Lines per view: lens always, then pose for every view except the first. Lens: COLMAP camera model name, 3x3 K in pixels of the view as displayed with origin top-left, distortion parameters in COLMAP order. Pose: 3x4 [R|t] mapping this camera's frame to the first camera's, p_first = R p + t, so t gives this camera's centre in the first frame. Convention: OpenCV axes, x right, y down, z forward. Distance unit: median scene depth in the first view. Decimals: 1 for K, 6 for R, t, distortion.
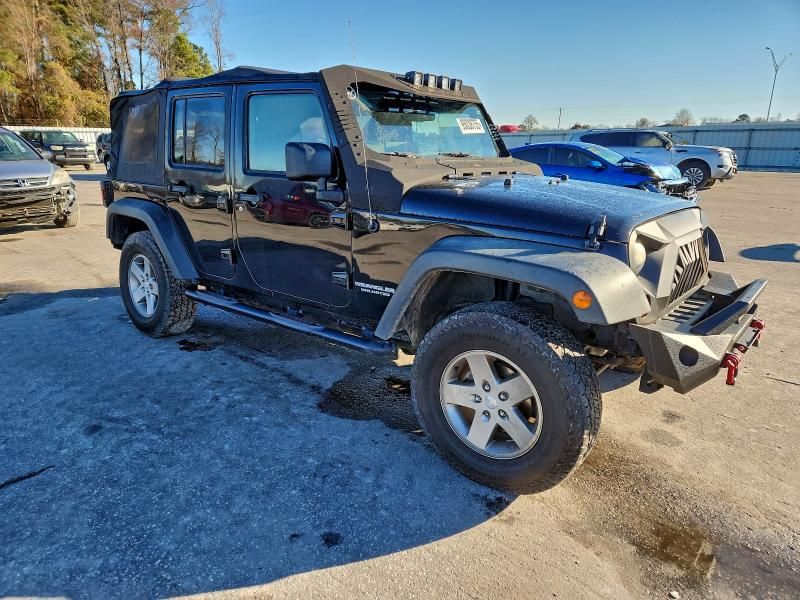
lens RADIAL K [[526.5, 0, 400.0], [0, 526.5, 300.0], [0, 0, 1]] dist [0.083469, -0.066248]
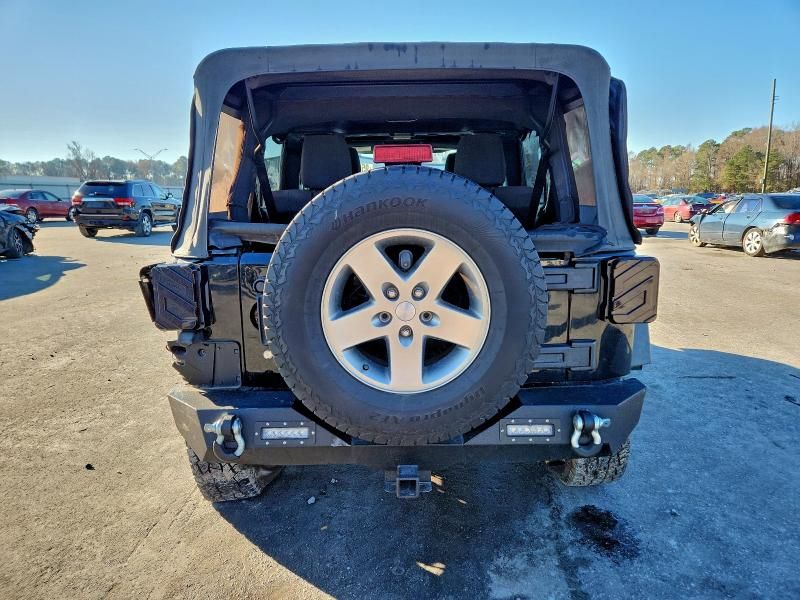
lens RADIAL K [[526.5, 0, 400.0], [0, 526.5, 300.0], [0, 0, 1]] dist [0.083469, -0.066248]
pose [[-0.634088, -0.151379, 0.758299, -1.025927], [0.210678, 0.909730, 0.357779, -0.519342], [-0.744007, 0.386620, -0.544957, 1.902131]]
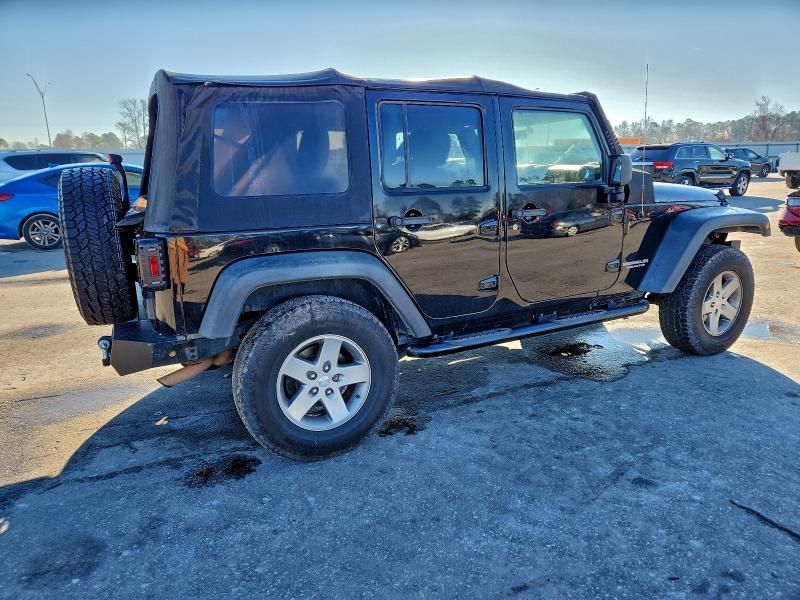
lens RADIAL K [[526.5, 0, 400.0], [0, 526.5, 300.0], [0, 0, 1]] dist [0.083469, -0.066248]
pose [[0.402091, -0.240211, 0.883528, -1.259717], [0.270854, 0.952989, 0.135831, -0.233267], [-0.874620, 0.184690, 0.448251, 0.800988]]
